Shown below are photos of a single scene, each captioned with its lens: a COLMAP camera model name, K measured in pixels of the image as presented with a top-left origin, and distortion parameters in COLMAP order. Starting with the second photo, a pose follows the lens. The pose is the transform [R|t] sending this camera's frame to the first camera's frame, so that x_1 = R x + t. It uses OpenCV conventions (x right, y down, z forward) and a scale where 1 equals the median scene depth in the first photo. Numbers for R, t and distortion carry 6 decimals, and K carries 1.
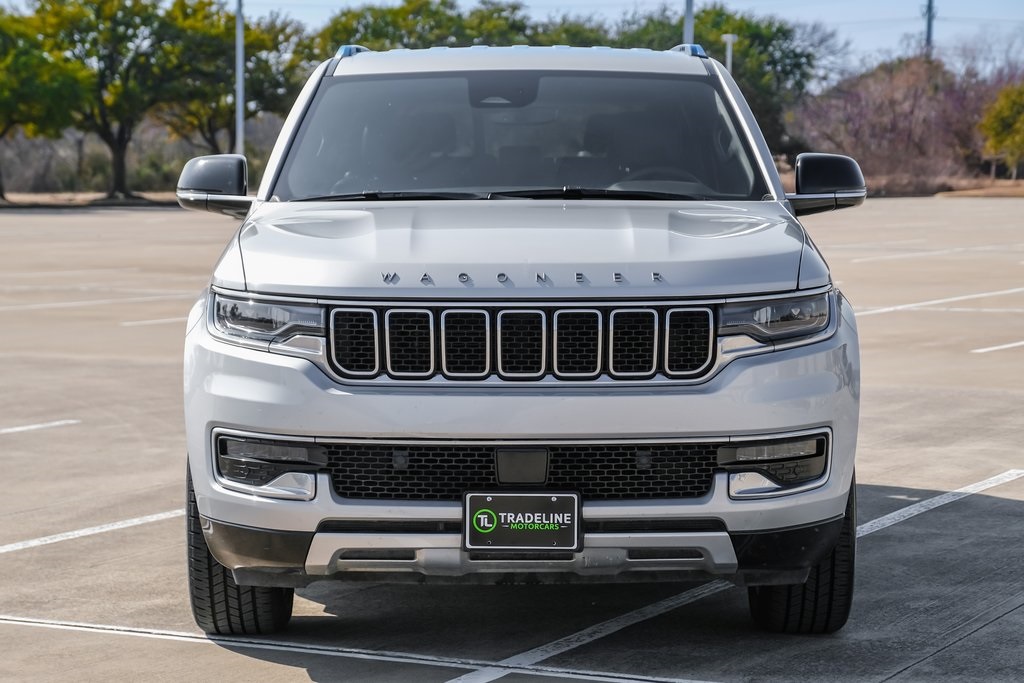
lens RADIAL K [[2509.4, 0, 512.0], [0, 2509.4, 341.5], [0, 0, 1]] dist [-0.103844, 5.521250]
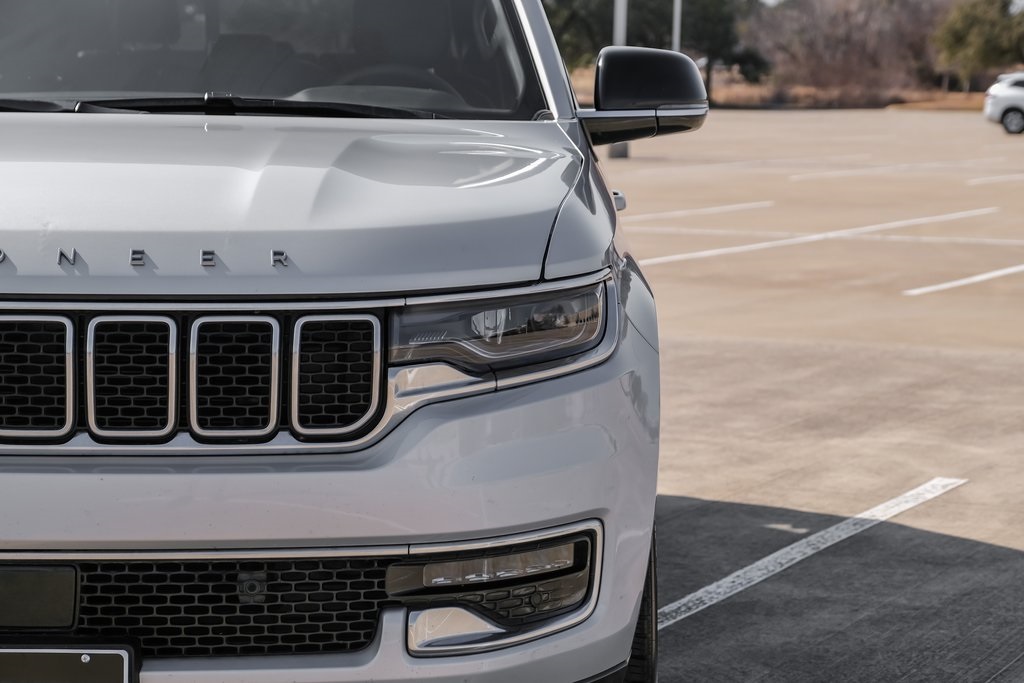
lens RADIAL K [[2509.4, 0, 512.0], [0, 2509.4, 341.5], [0, 0, 1]] dist [-0.103844, 5.521250]
pose [[0.999750, 0.010707, 0.019609, 0.095550], [-0.011416, 0.999273, 0.036372, -0.027302], [-0.019206, -0.036587, 0.999146, 0.430533]]
